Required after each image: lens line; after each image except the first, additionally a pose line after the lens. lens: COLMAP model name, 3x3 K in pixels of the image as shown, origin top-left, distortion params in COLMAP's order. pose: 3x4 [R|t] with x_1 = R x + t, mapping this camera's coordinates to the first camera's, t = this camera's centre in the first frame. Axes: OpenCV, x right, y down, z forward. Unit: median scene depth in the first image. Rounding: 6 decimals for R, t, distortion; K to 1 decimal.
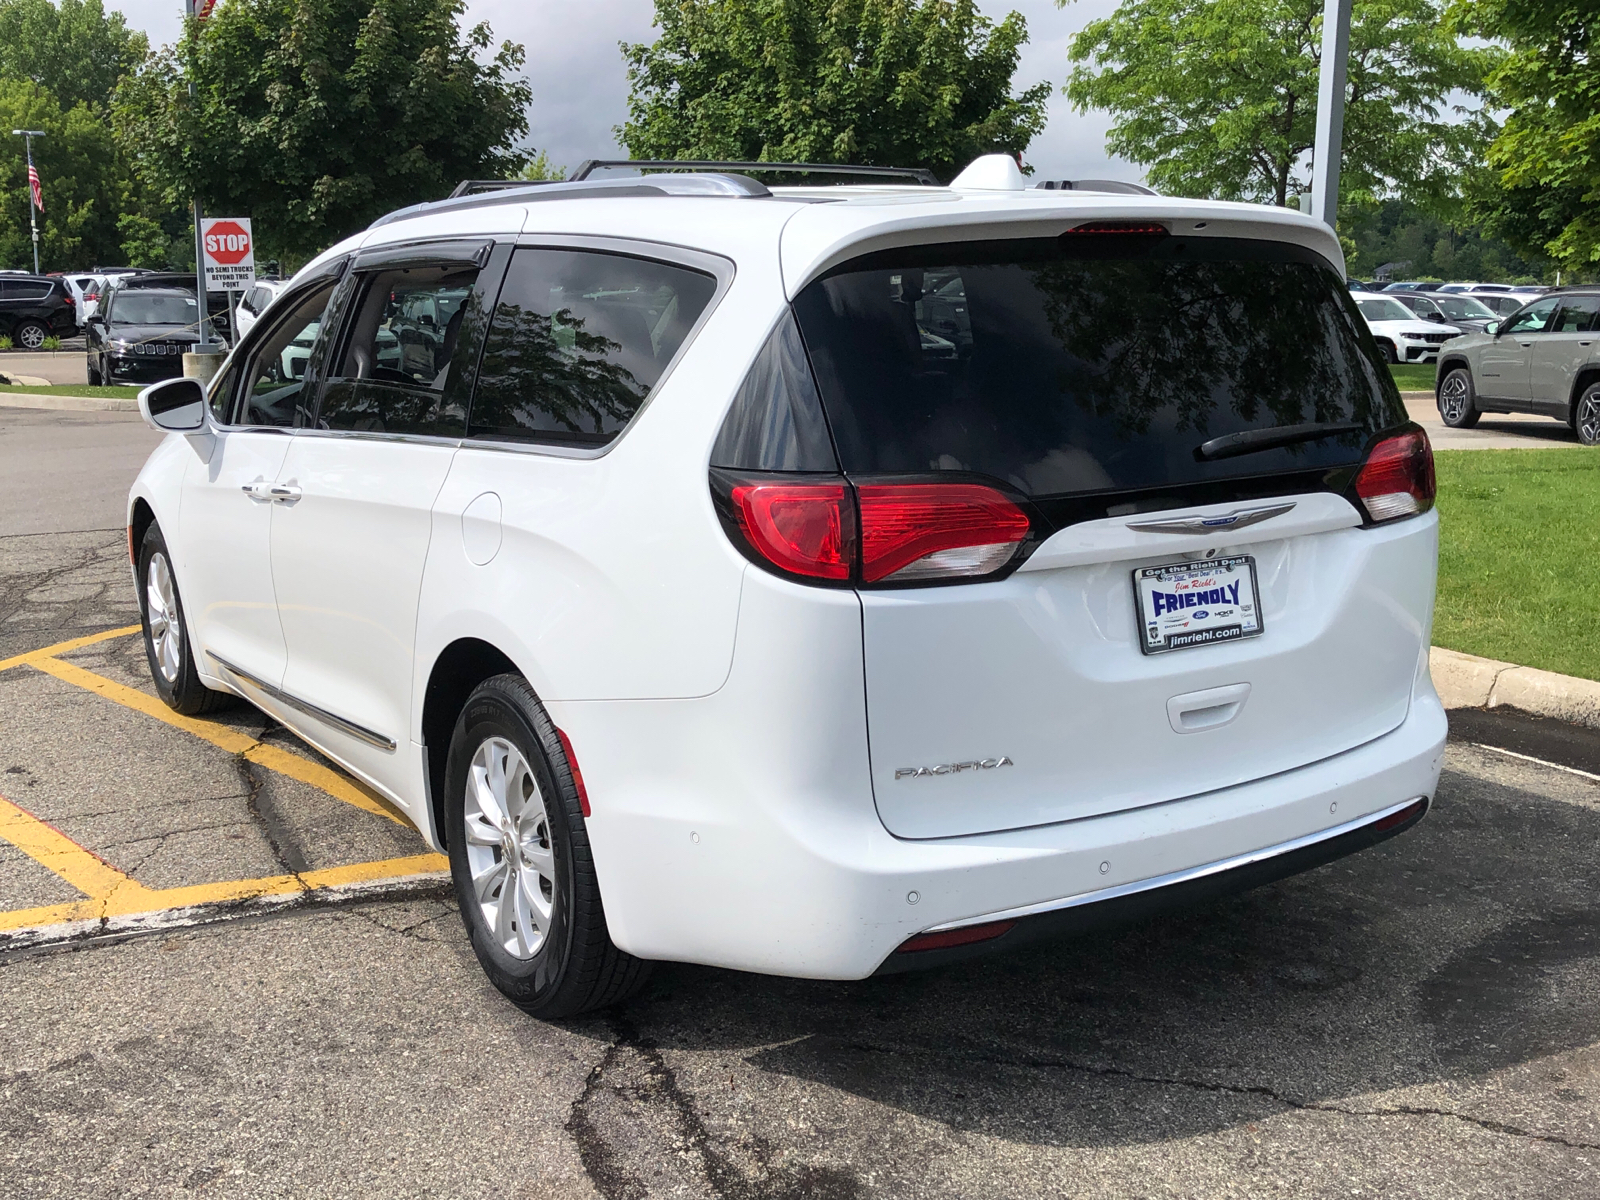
lens RADIAL K [[1705.7, 0, 794.6], [0, 1705.7, 599.1], [0, 0, 1]] dist [0.006101, 0.000000]
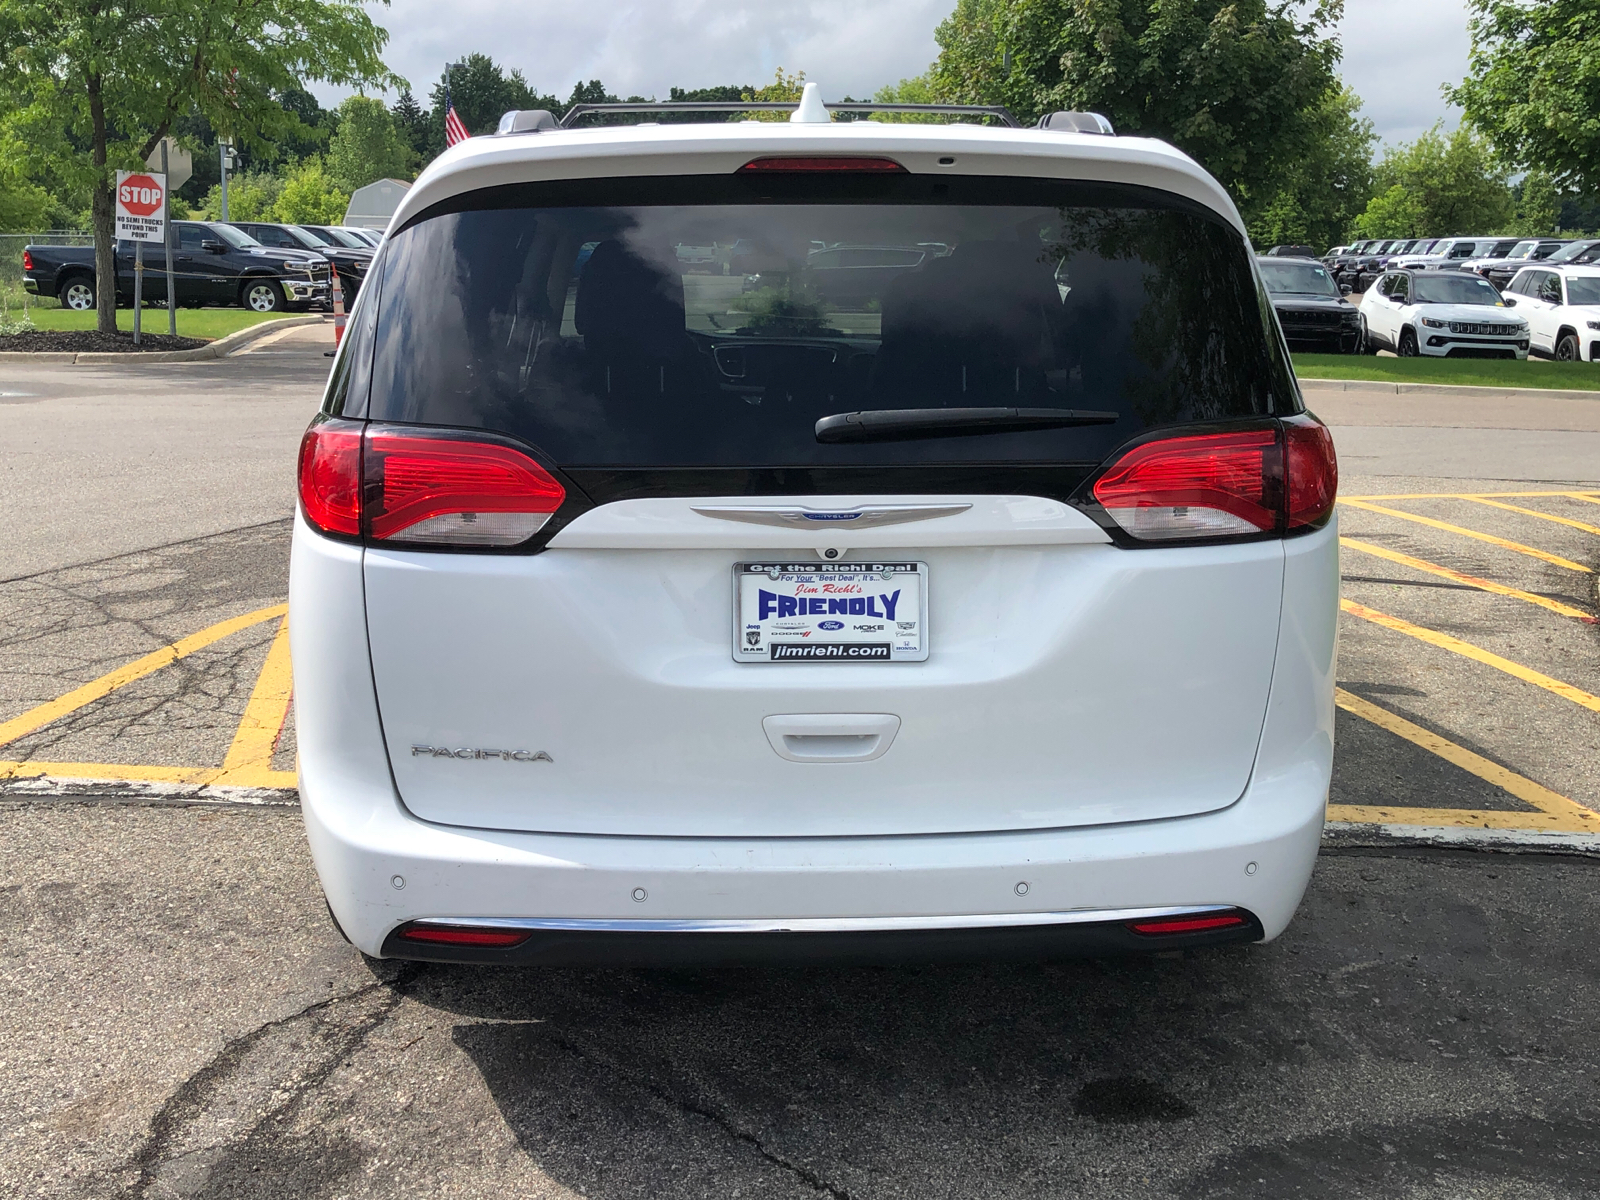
lens RADIAL K [[1705.7, 0, 791.0], [0, 1705.7, 593.9], [0, 0, 1]] dist [0.006101, 0.000000]
pose [[0.862210, 0.113487, -0.493674, 0.606517], [-0.106569, 0.993408, 0.042244, -0.038009], [0.495213, 0.016187, 0.868621, 0.251940]]
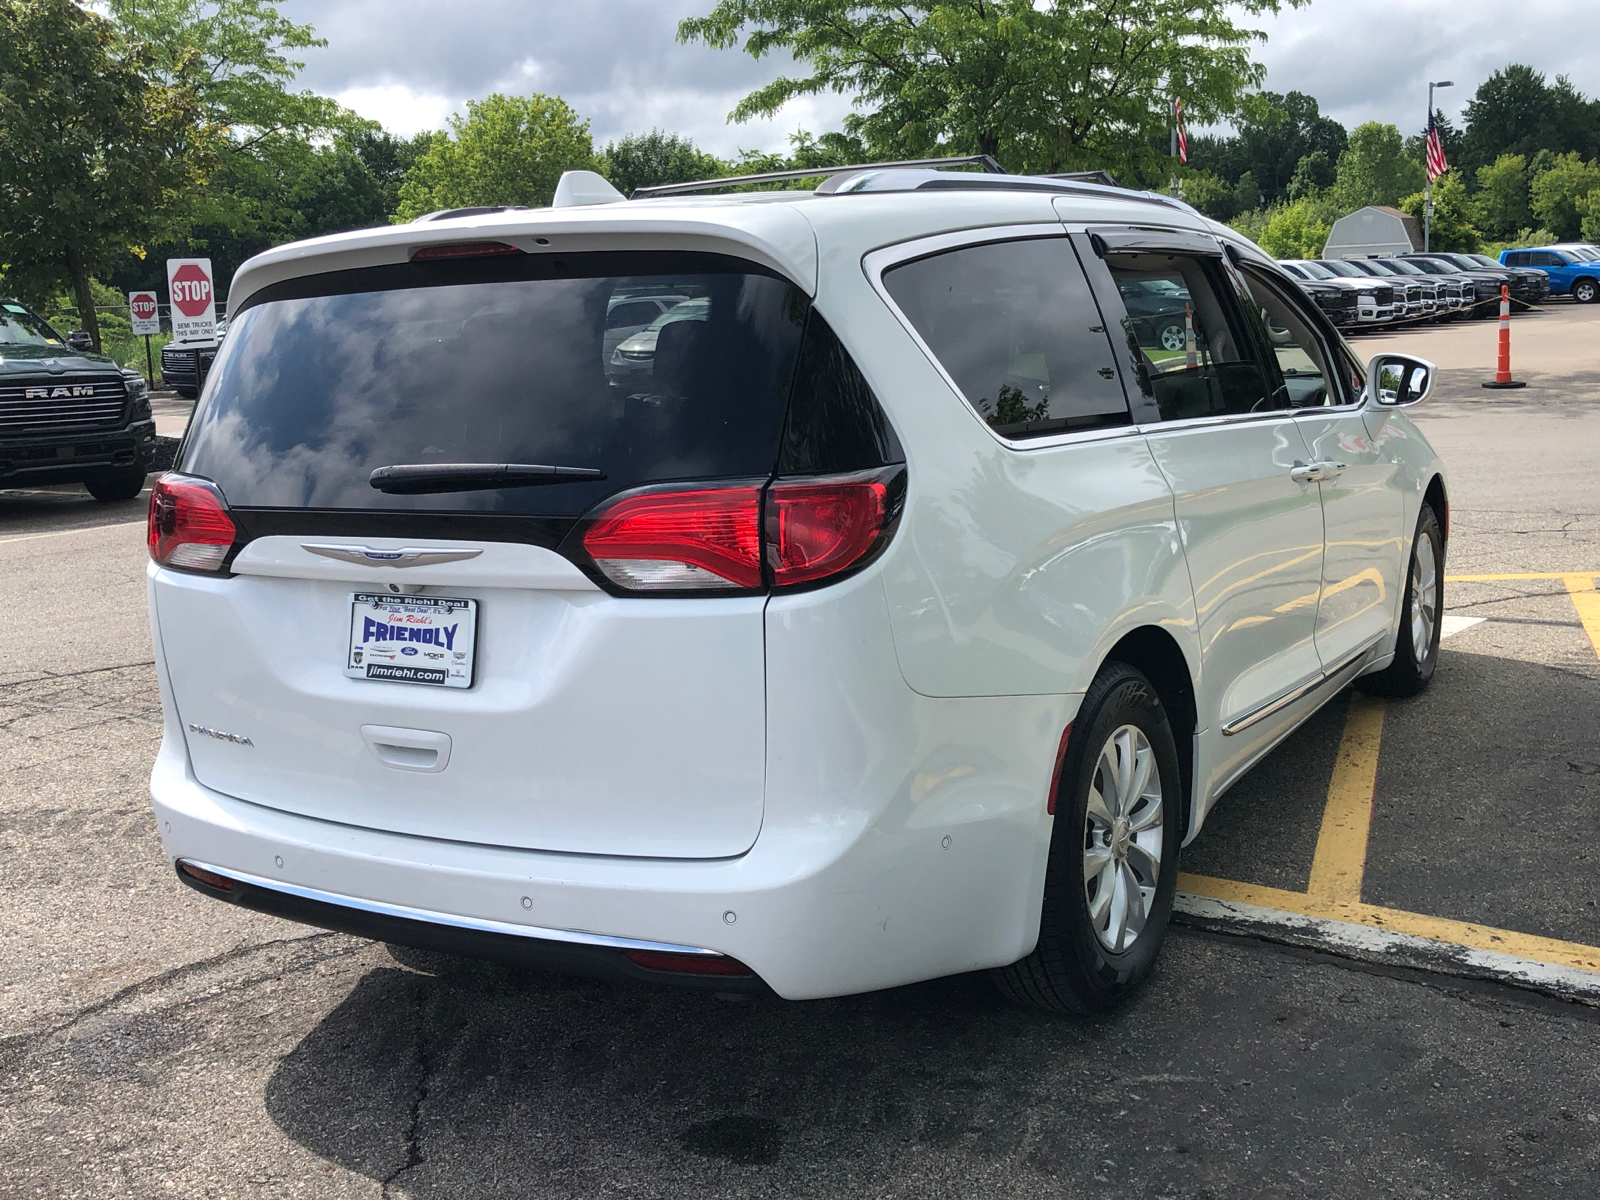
lens RADIAL K [[1705.7, 0, 800.3], [0, 1705.7, 606.6], [0, 0, 1]] dist [0.006101, 0.000000]
pose [[0.448789, 0.146438, -0.881558, 1.137582], [-0.125616, 0.987025, 0.100008, -0.134614], [0.884765, 0.065855, 0.461361, 0.717370]]
